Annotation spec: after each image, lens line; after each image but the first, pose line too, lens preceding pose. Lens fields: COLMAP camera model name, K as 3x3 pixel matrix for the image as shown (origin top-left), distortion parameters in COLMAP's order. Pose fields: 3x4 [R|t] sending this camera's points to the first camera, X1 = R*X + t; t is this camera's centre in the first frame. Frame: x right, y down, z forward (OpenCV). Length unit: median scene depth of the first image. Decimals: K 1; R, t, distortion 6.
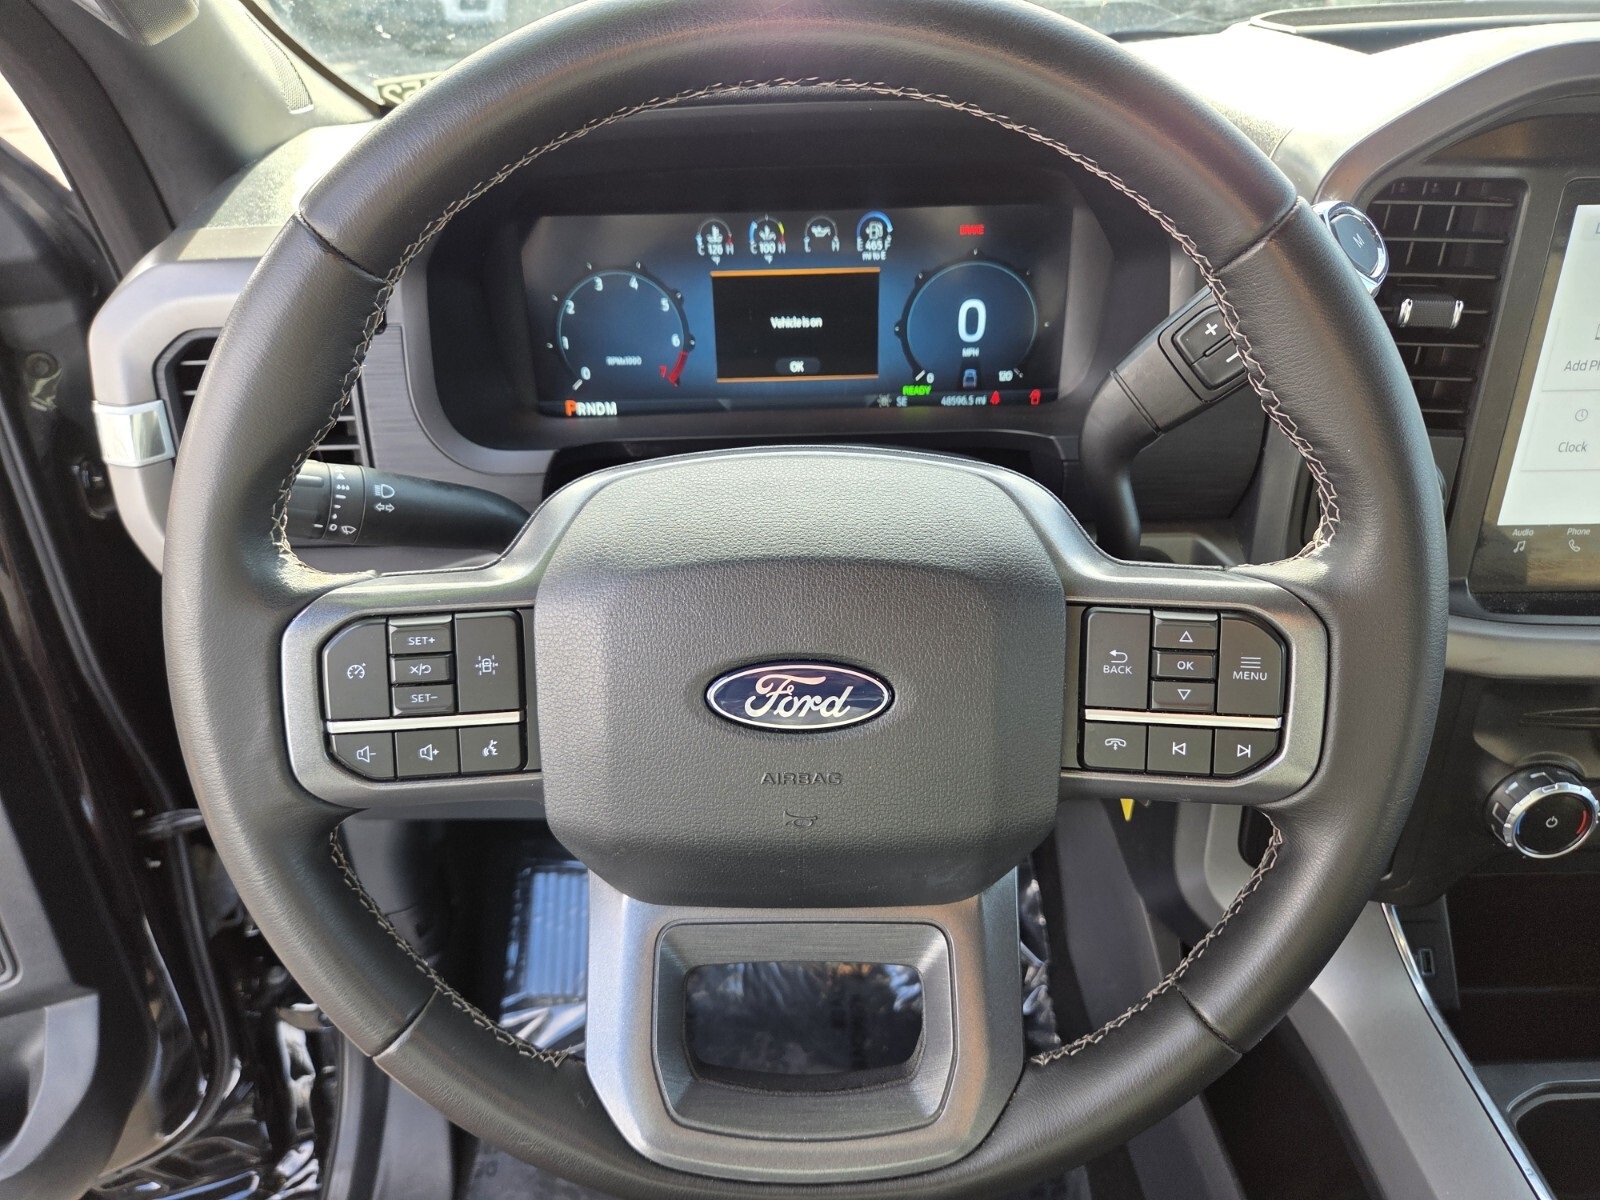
lens RADIAL K [[1090.3, 0, 797.6], [0, 1090.3, 599.5], [0, 0, 1]] dist [0.046833, -0.020369]
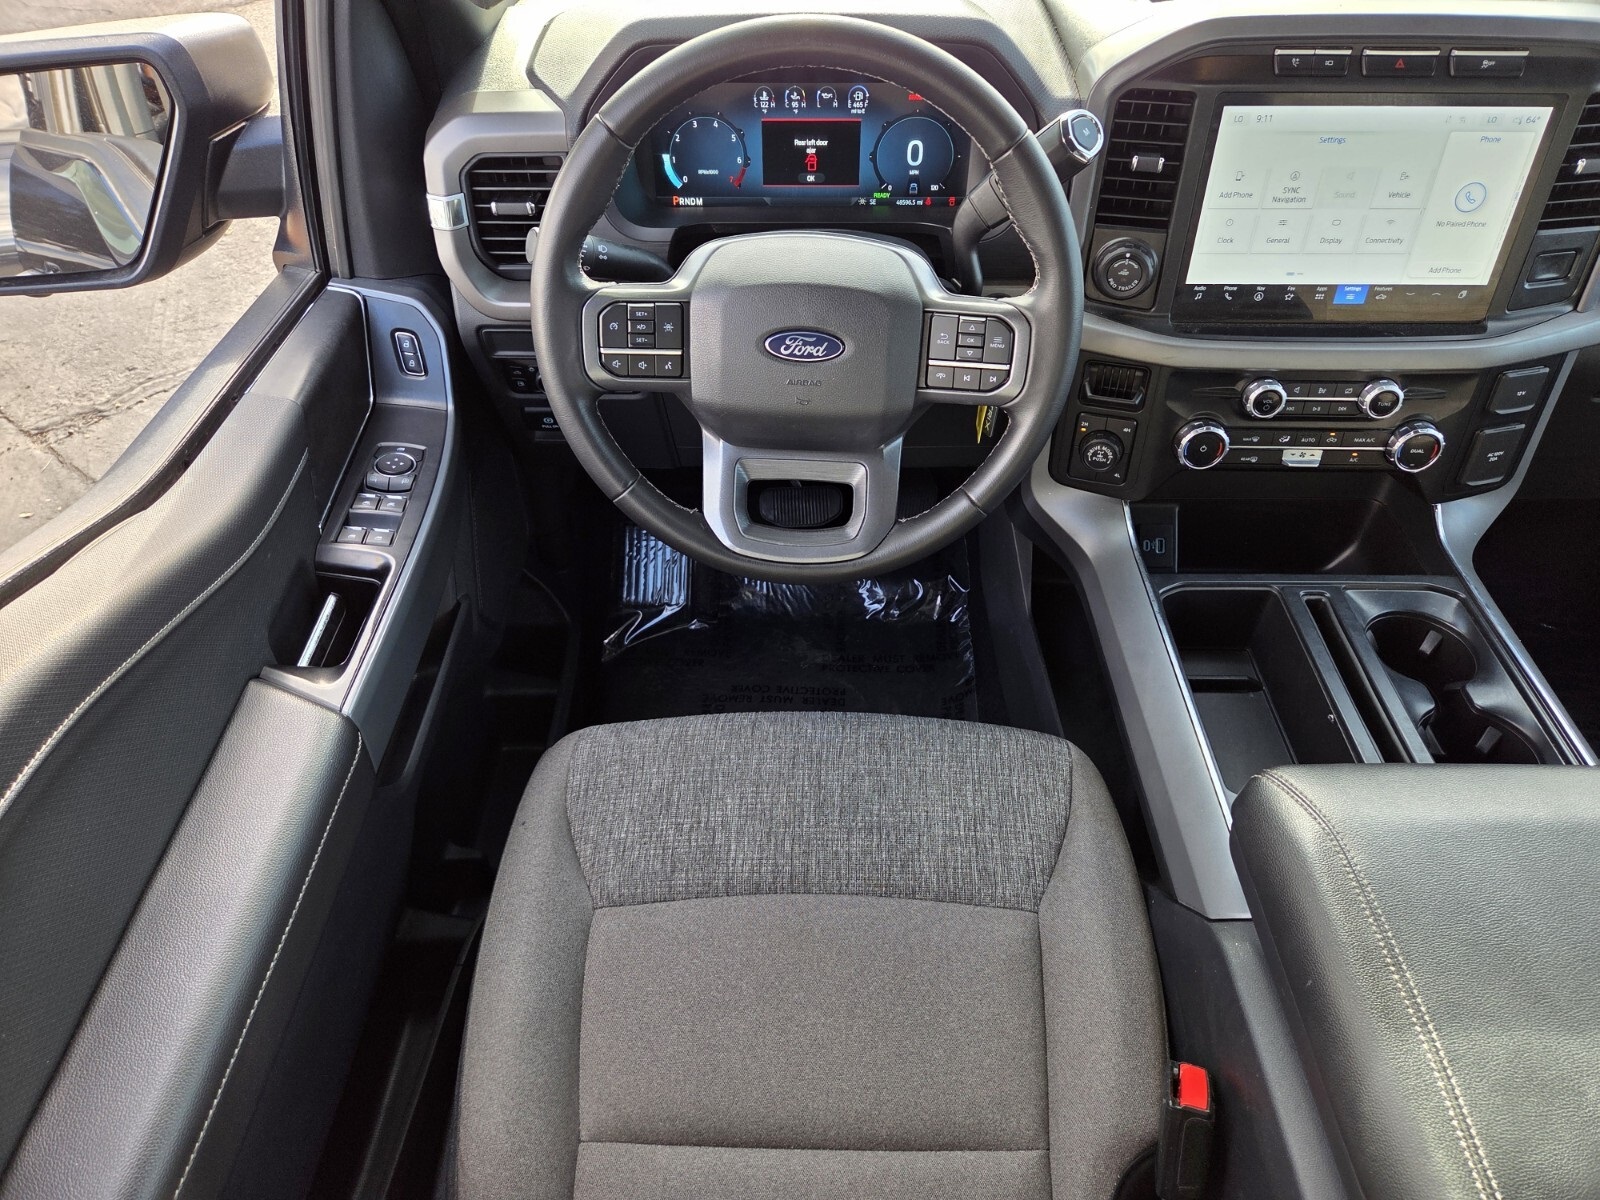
lens RADIAL K [[1090.3, 0, 805.0], [0, 1090.3, 593.1], [0, 0, 1]] dist [0.046833, -0.020369]
pose [[0.999572, 0.028903, -0.004492, 0.018889], [-0.027550, 0.981907, 0.187351, 0.111150], [0.009826, -0.187147, 0.982283, -0.889117]]
